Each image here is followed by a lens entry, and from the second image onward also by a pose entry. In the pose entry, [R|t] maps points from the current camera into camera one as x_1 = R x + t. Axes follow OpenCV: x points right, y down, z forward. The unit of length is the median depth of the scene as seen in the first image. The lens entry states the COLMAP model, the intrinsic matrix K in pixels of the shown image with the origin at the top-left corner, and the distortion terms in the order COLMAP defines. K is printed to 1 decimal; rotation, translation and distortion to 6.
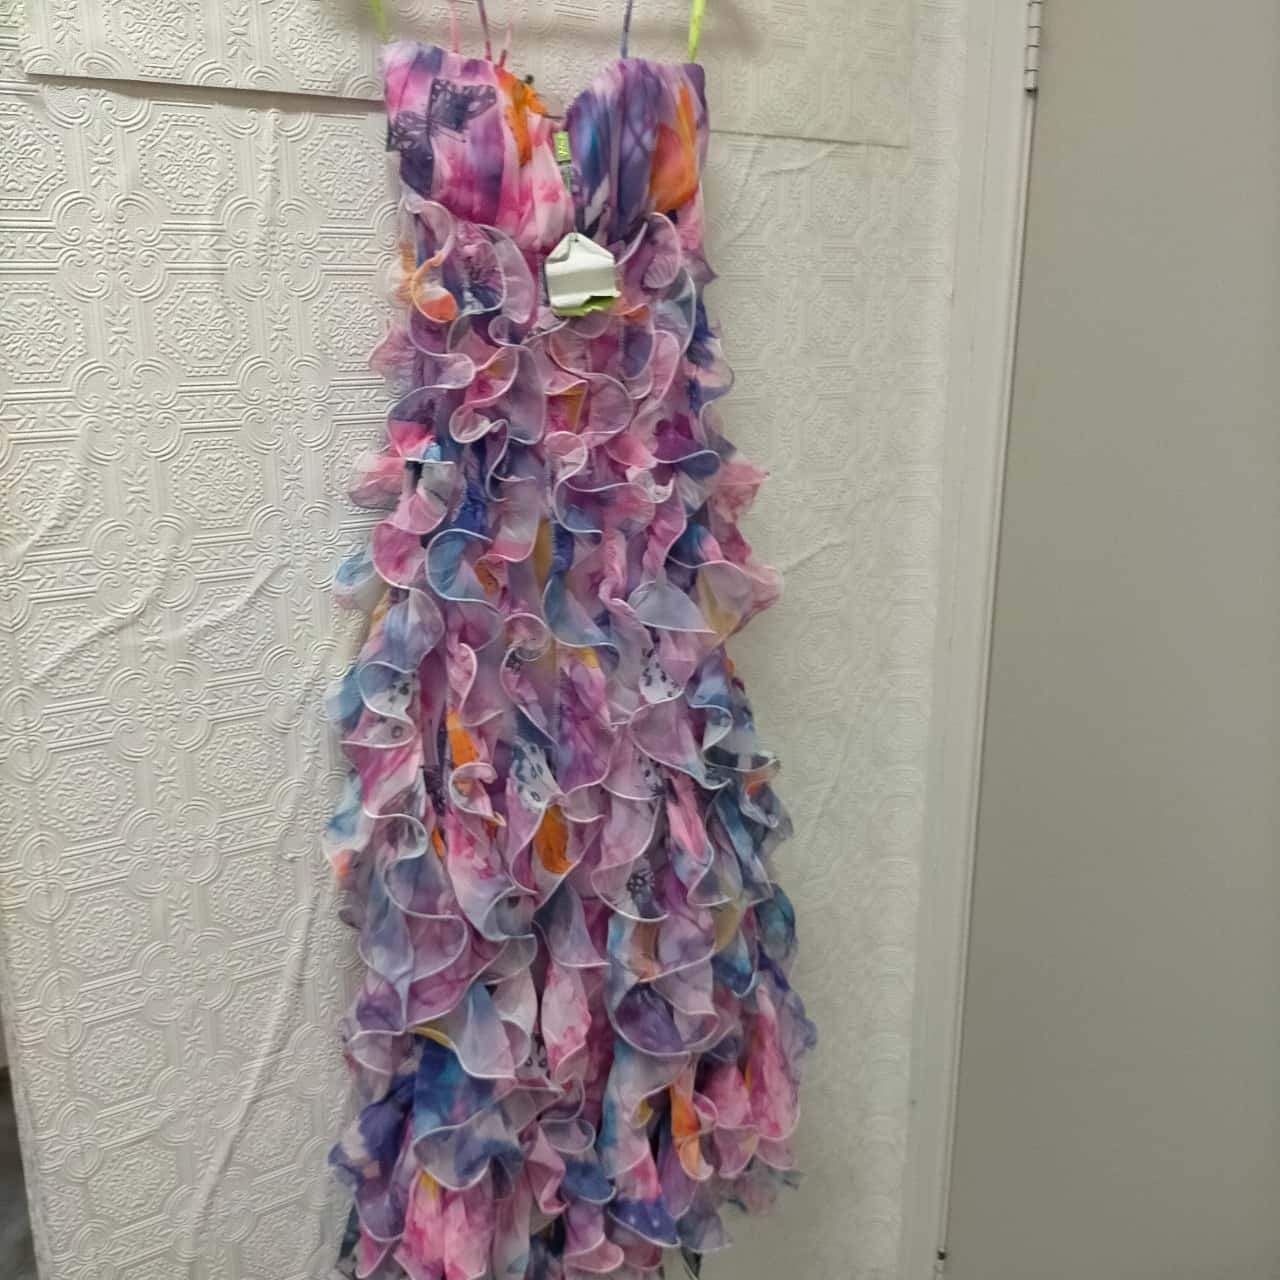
lens RADIAL K [[1323.8, 0, 688.9], [0, 1323.8, 662.8], [0, 0, 1]] dist [0.025382, -0.049758]
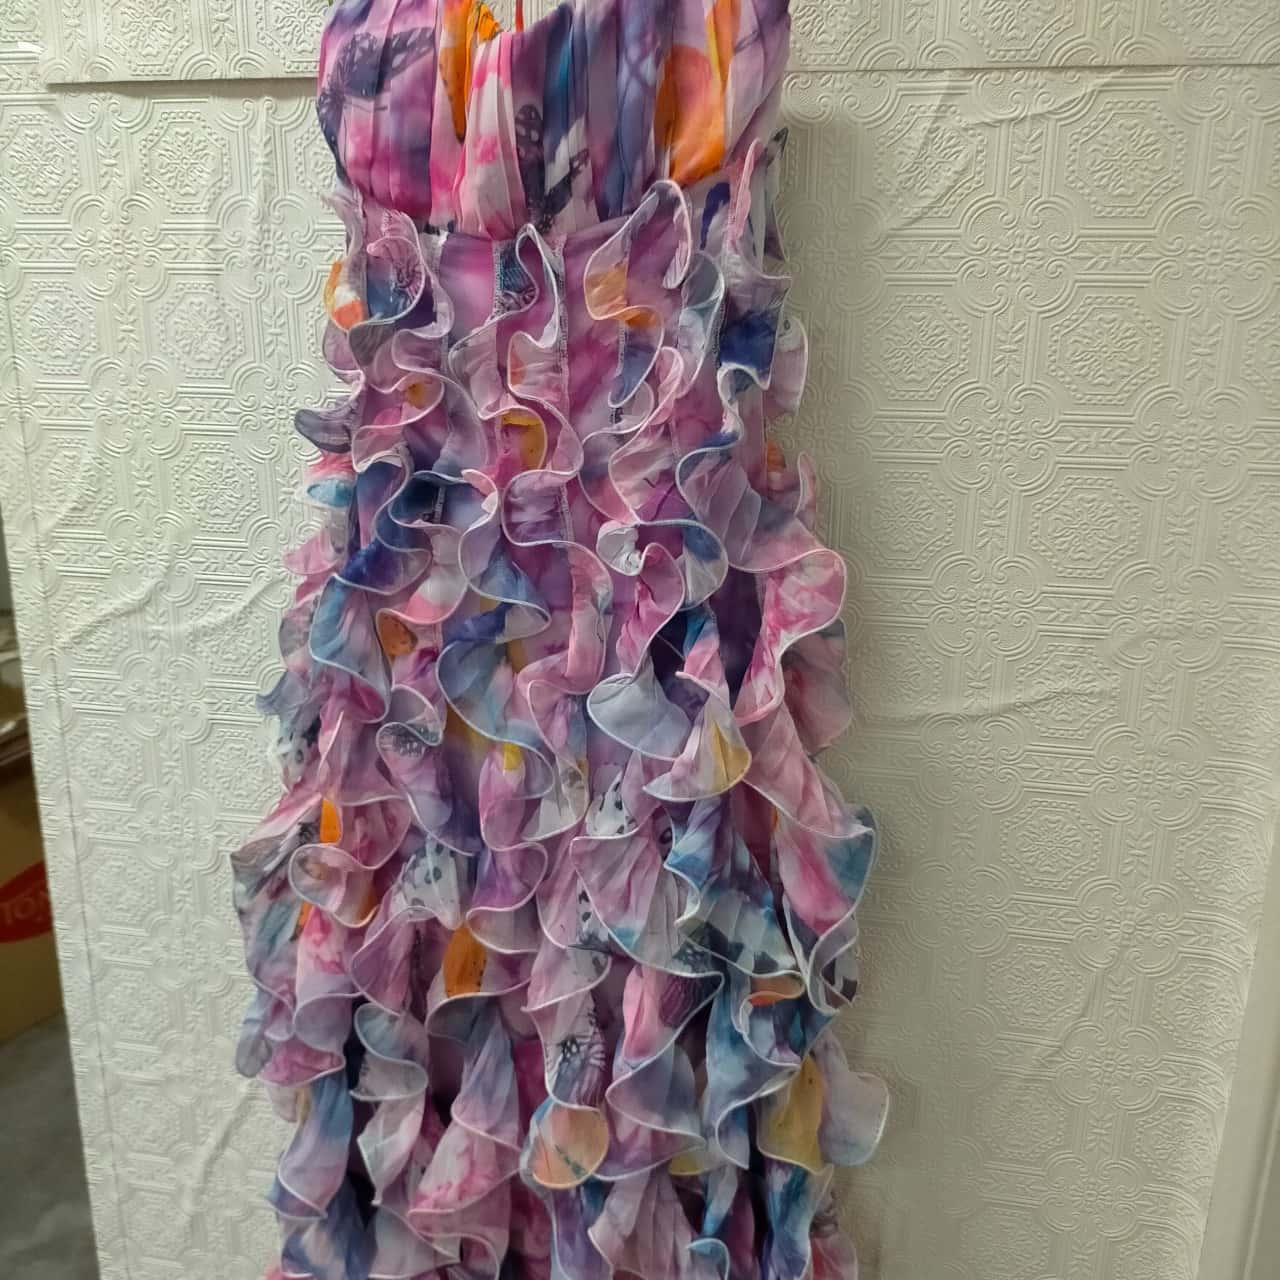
lens RADIAL K [[1459.5, 0, 640.7], [0, 1459.5, 795.3], [0, 0, 1]] dist [0.032794, -0.051462]
pose [[0.666004, 0.248426, -0.703366, 0.700409], [-0.215347, 0.966800, 0.137562, -0.132498], [0.714188, 0.059851, 0.697390, 0.474975]]
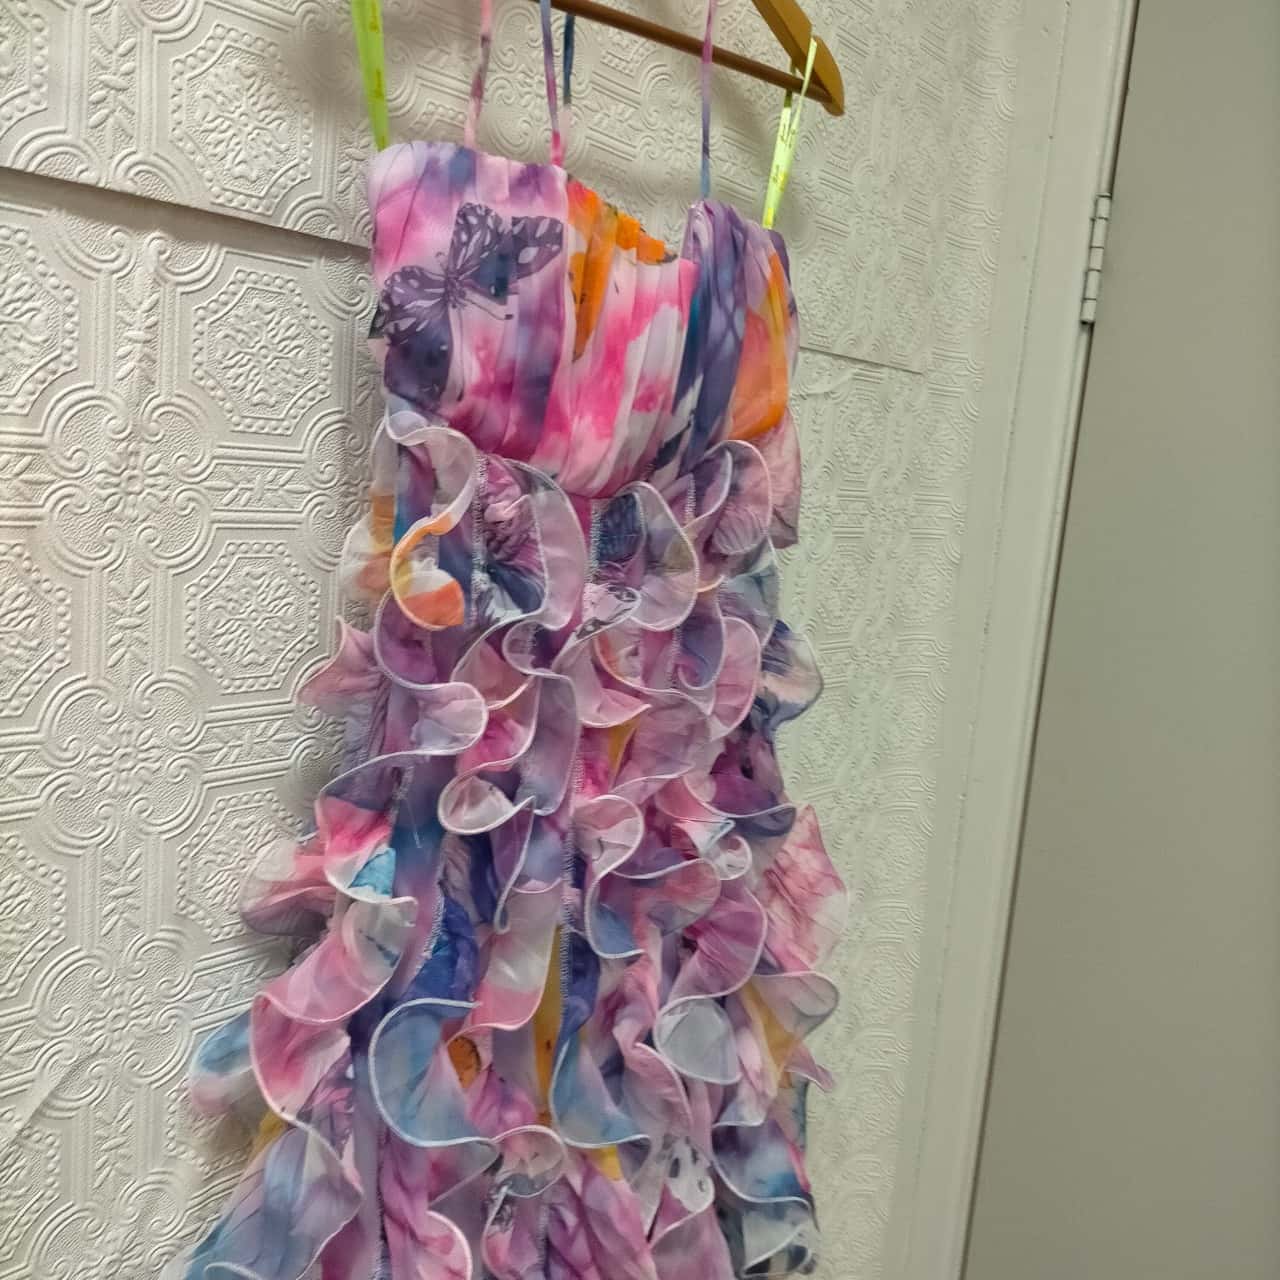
lens RADIAL K [[1323.8, 0, 688.9], [0, 1323.8, 662.8], [0, 0, 1]] dist [0.025382, -0.049758]
pose [[0.958053, 0.035926, 0.284332, -0.245528], [-0.003109, 0.993356, -0.115037, -0.177742], [-0.286576, 0.109328, 0.951799, 0.433902]]
